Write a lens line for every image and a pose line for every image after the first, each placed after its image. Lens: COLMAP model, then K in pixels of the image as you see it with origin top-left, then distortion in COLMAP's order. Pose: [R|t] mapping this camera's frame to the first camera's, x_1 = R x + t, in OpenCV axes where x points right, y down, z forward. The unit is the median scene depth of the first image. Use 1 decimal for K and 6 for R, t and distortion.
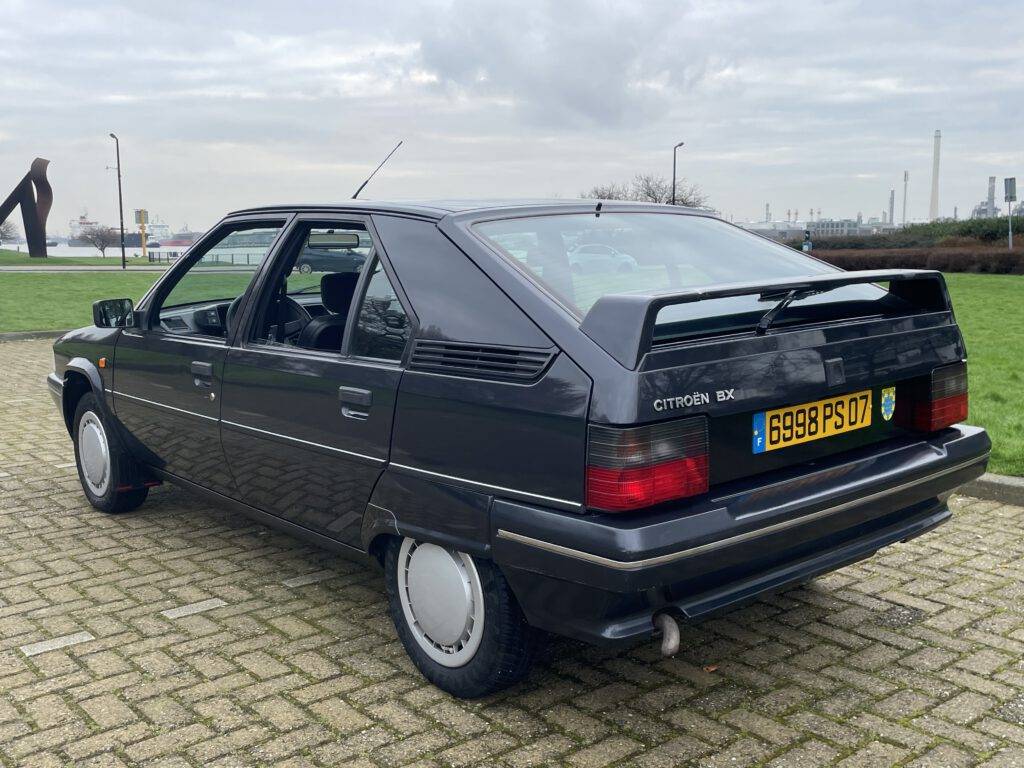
lens RADIAL K [[1030.0, 0, 507.9], [0, 1030.0, 382.3], [0, 0, 1]] dist [0.078704, 0.000000]
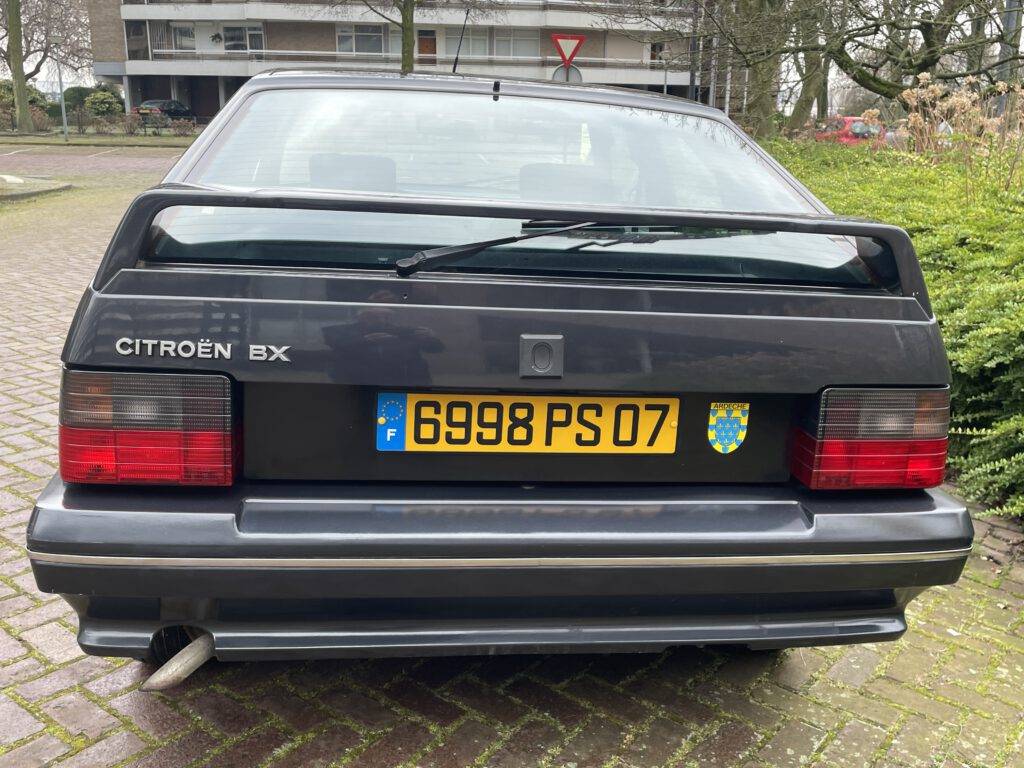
lens RADIAL K [[976.4, 0, 509.8], [0, 976.4, 384.7], [0, 0, 1]] dist [0.086019, 0.000000]
pose [[0.844204, 0.199099, -0.497674, 0.567254], [-0.152697, 0.979315, 0.132766, -0.064725], [0.513813, -0.036088, 0.857143, 0.455342]]
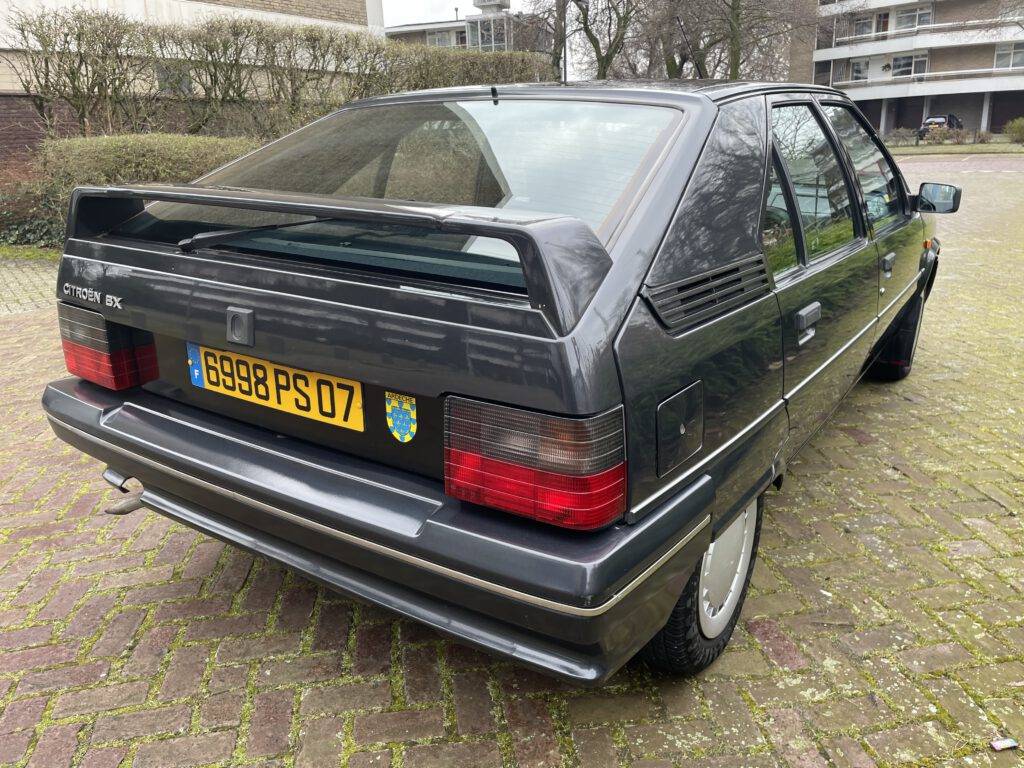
lens RADIAL K [[787.3, 0, 518.5], [0, 787.3, 387.1], [0, 0, 1]] dist [0.009682, -0.004908]
pose [[0.306136, 0.330656, -0.892719, 0.853241], [-0.156613, 0.942458, 0.295372, -0.158979], [0.939017, 0.049388, 0.340306, 0.944943]]
